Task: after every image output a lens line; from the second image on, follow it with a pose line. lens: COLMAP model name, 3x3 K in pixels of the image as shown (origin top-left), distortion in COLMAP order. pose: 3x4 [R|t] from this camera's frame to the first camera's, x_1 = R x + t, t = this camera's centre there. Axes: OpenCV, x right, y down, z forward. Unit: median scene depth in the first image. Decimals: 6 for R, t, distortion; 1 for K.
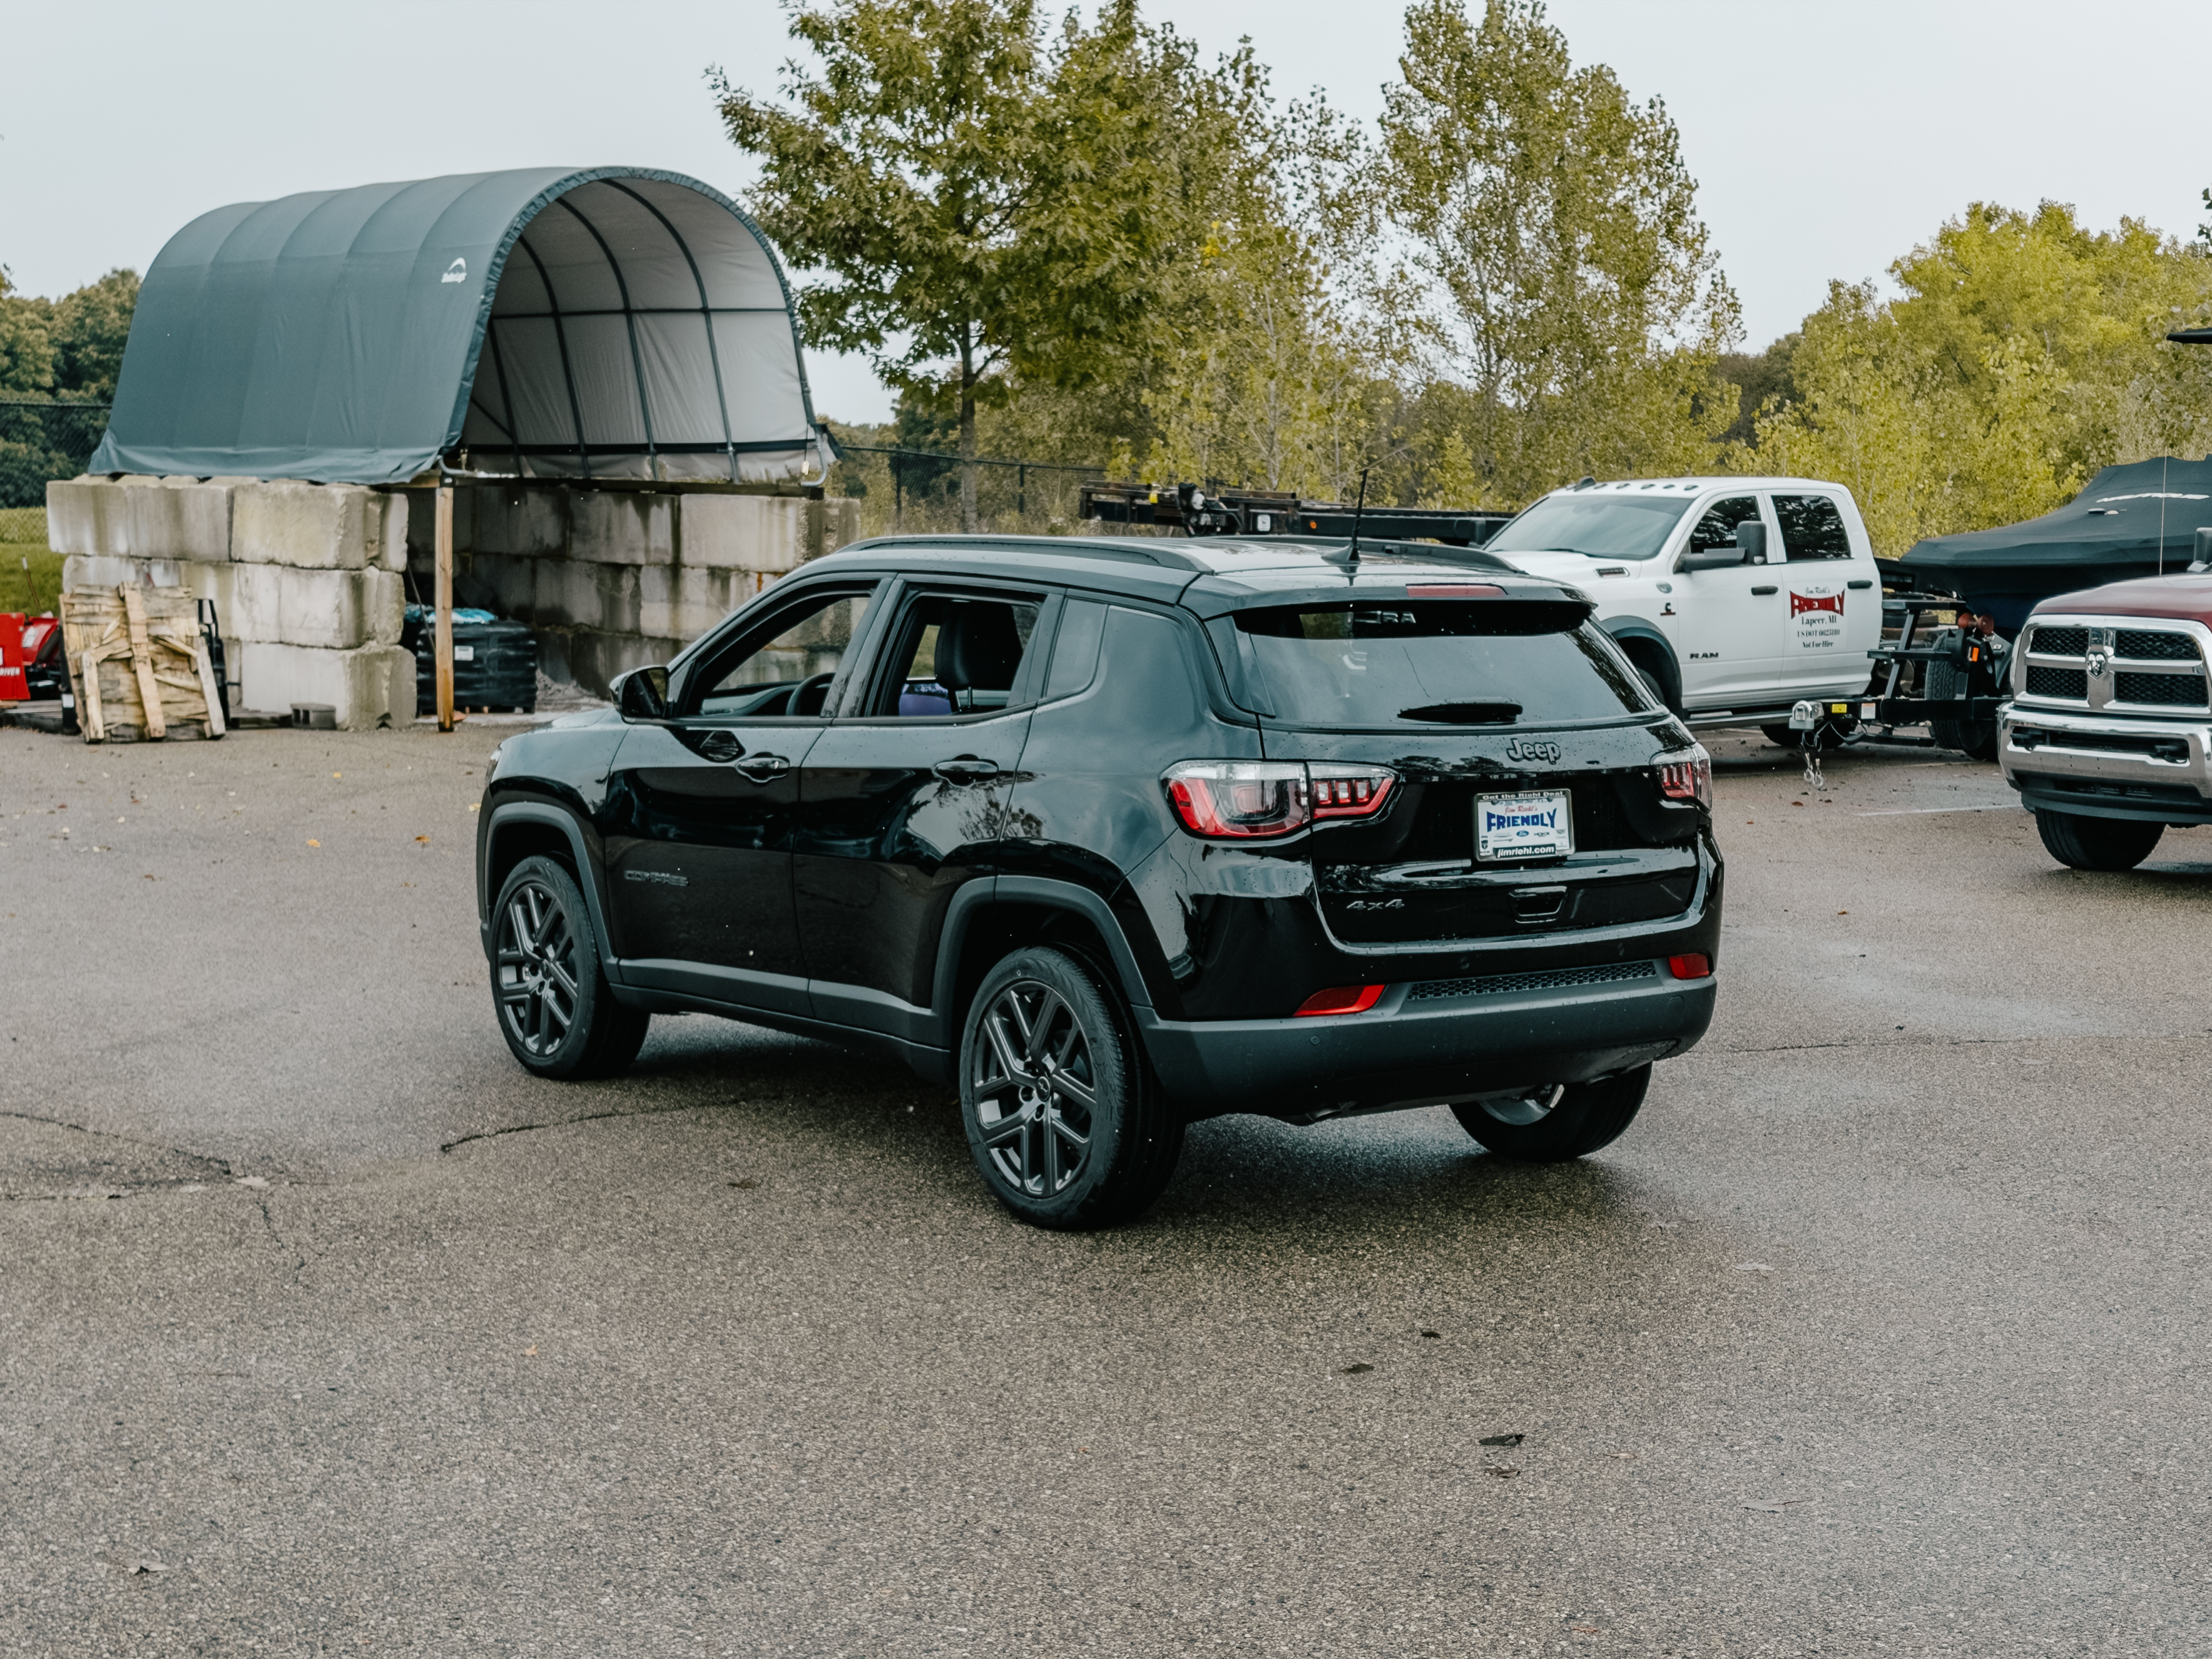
lens RADIAL K [[3111.8, 0, 1103.0], [0, 3111.8, 828.9], [0, 0, 1]] dist [0.096669, 0.000000]
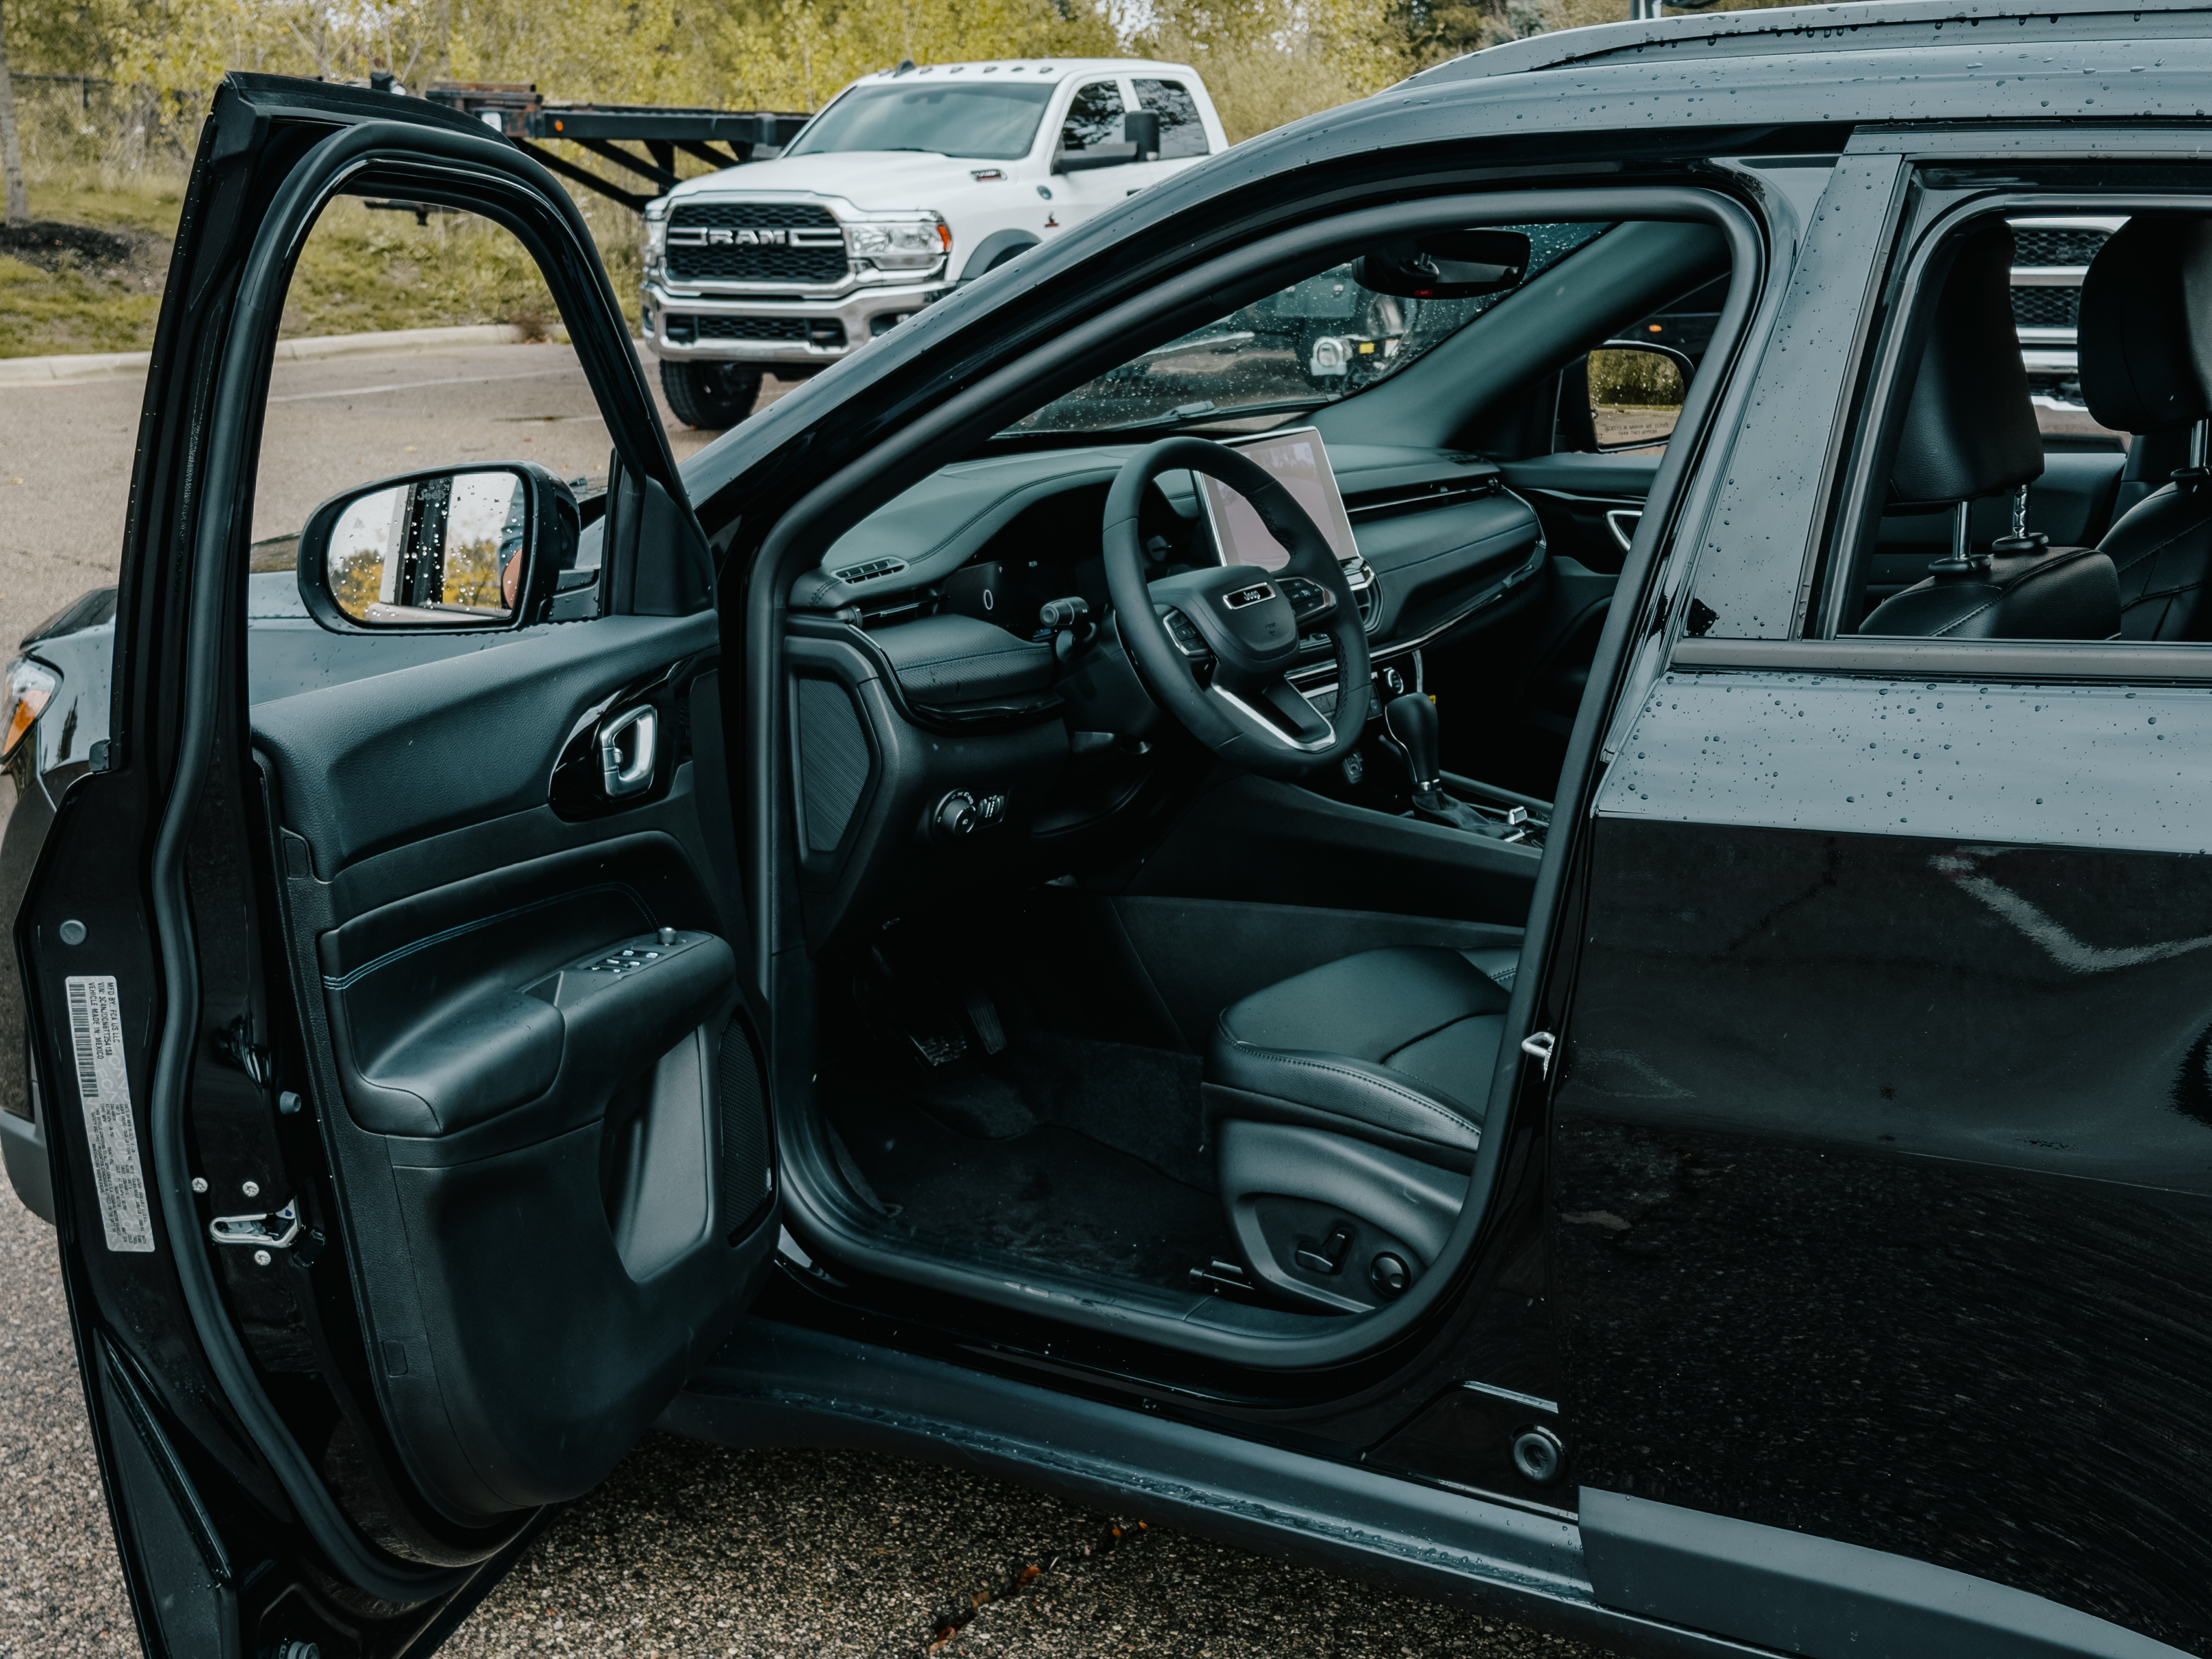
lens RADIAL K [[3111.7, 0, 1100.7], [0, 3111.7, 813.9], [0, 0, 1]] dist [0.096669, 0.000000]
pose [[0.955303, -0.080540, 0.284446, -0.056254], [0.046934, 0.991289, 0.123055, -0.014685], [-0.291879, -0.104205, 0.950762, 0.183278]]
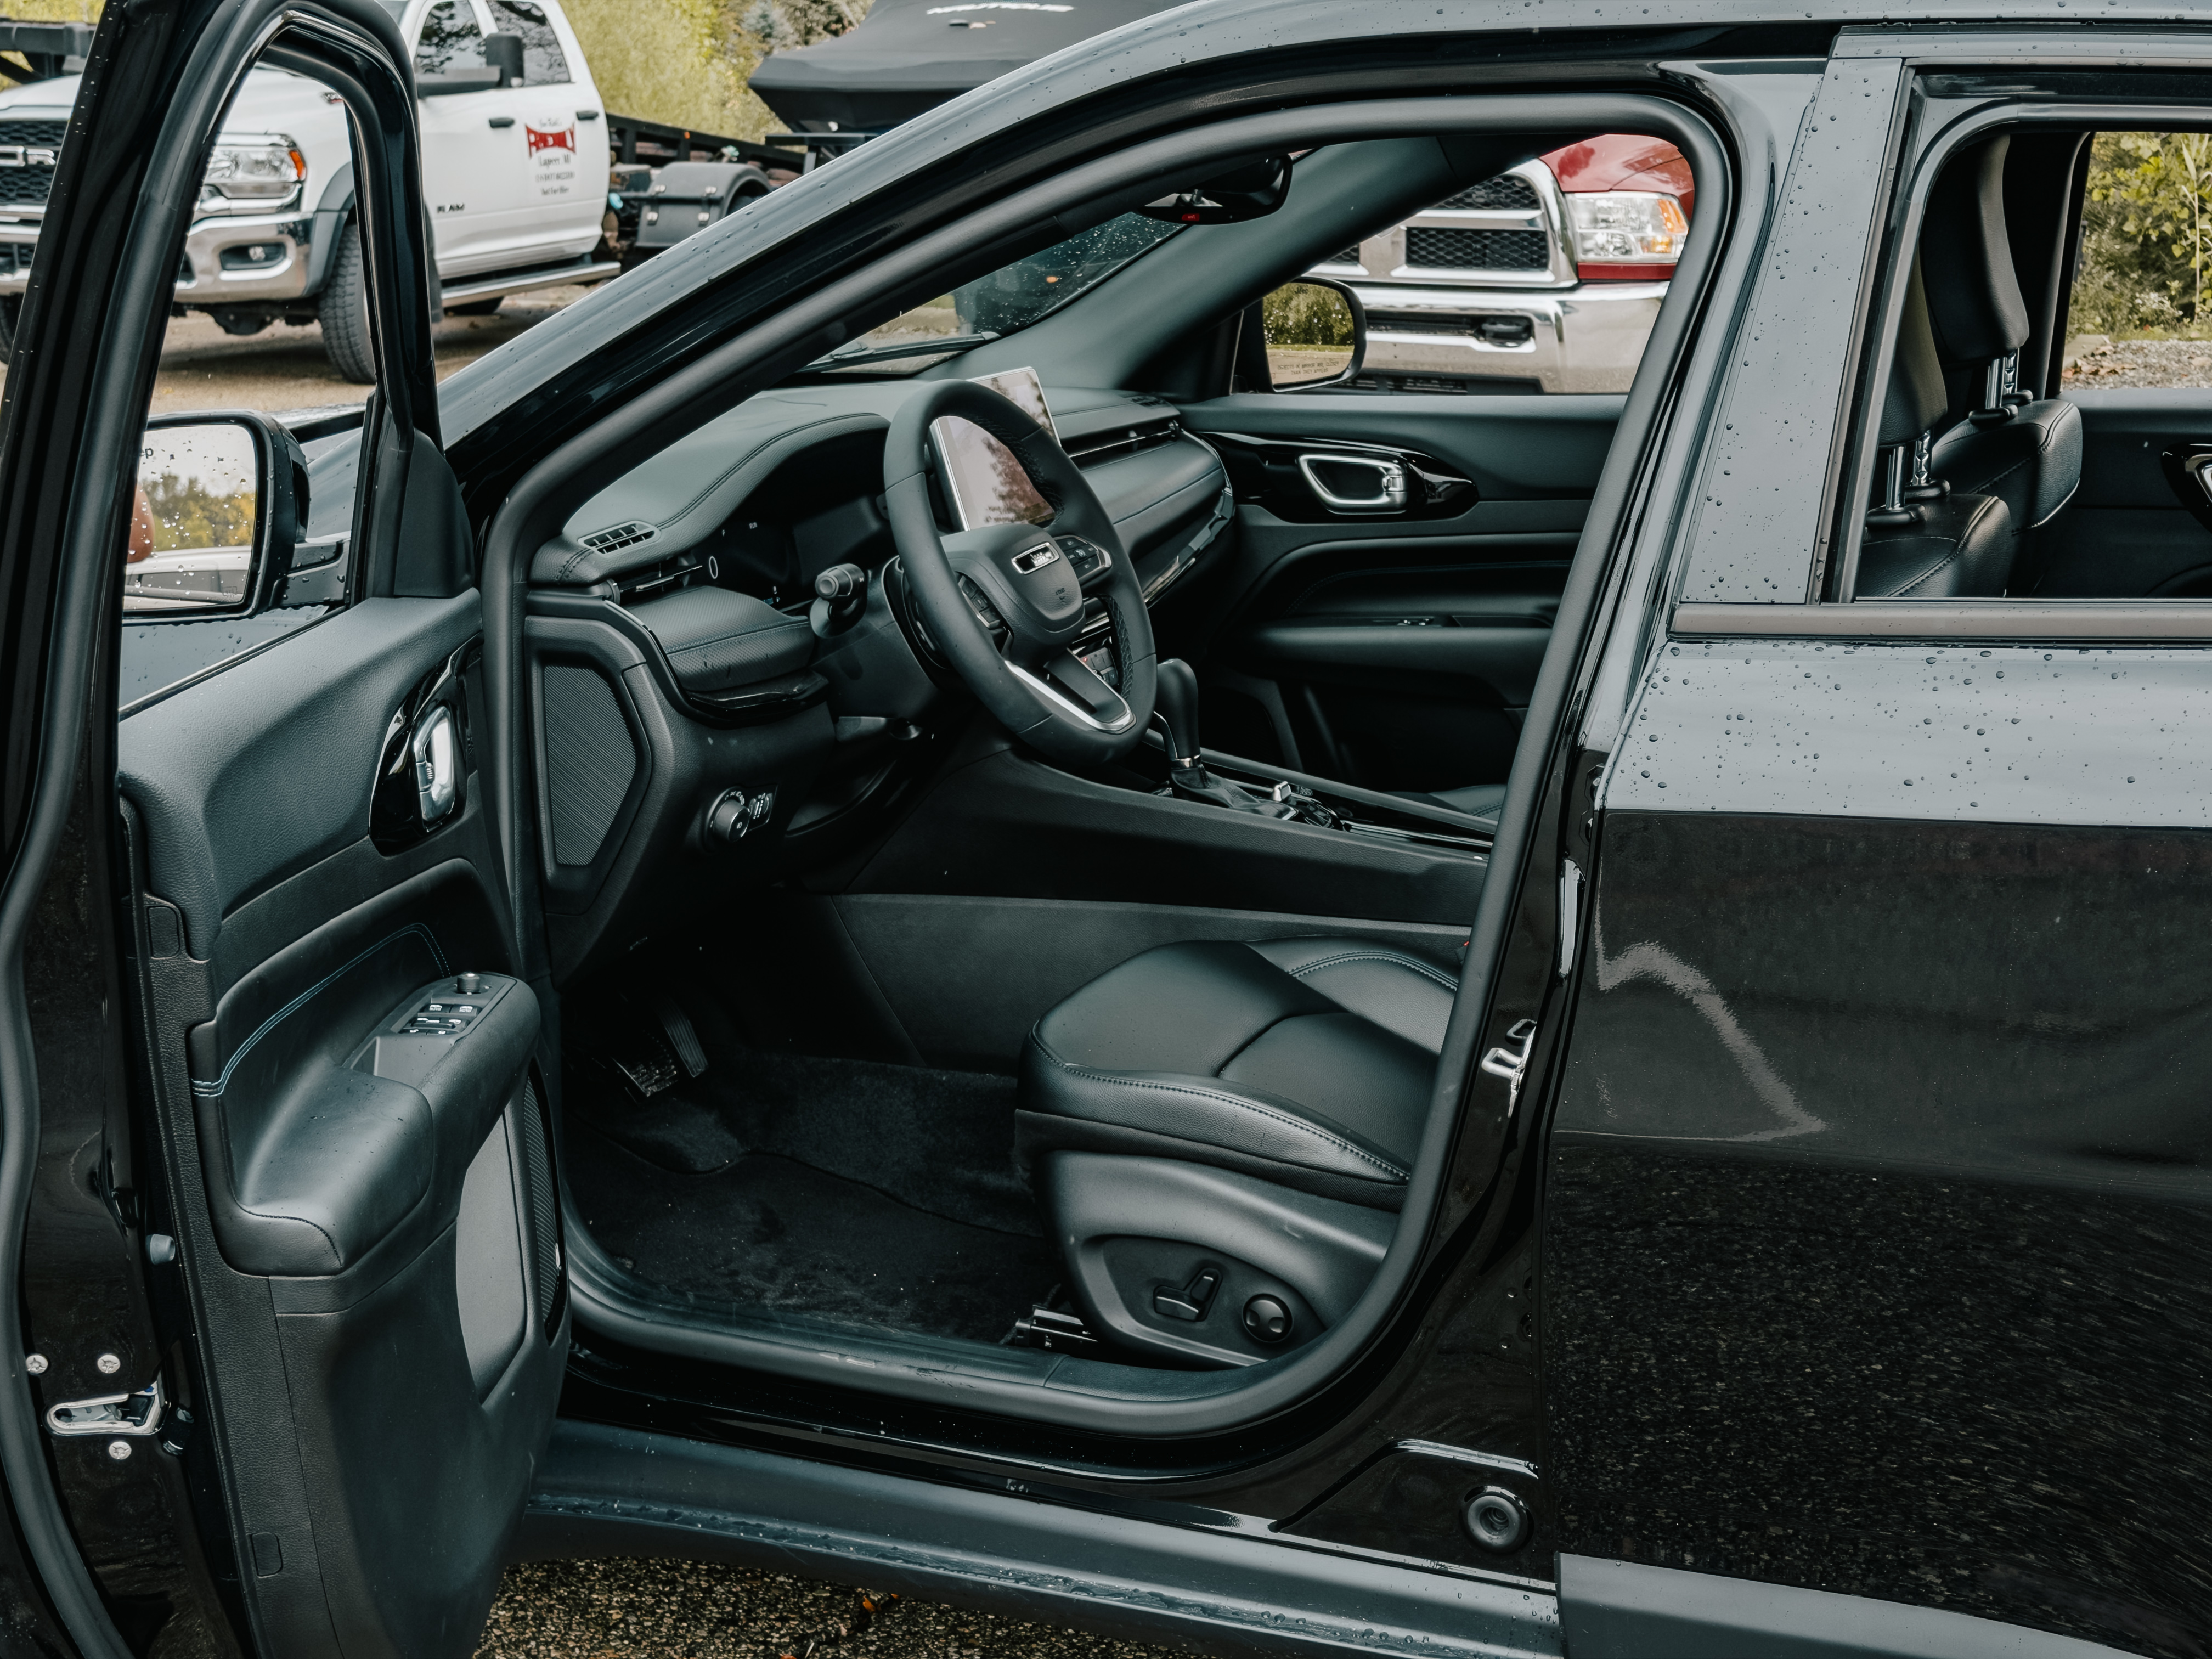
lens RADIAL K [[3111.7, 0, 1119.6], [0, 3111.7, 832.0], [0, 0, 1]] dist [0.096669, 0.000000]
pose [[0.867553, -0.120753, 0.482464, -0.064311], [0.049641, 0.986258, 0.157582, -0.015275], [-0.494862, -0.112761, 0.861624, 0.198829]]
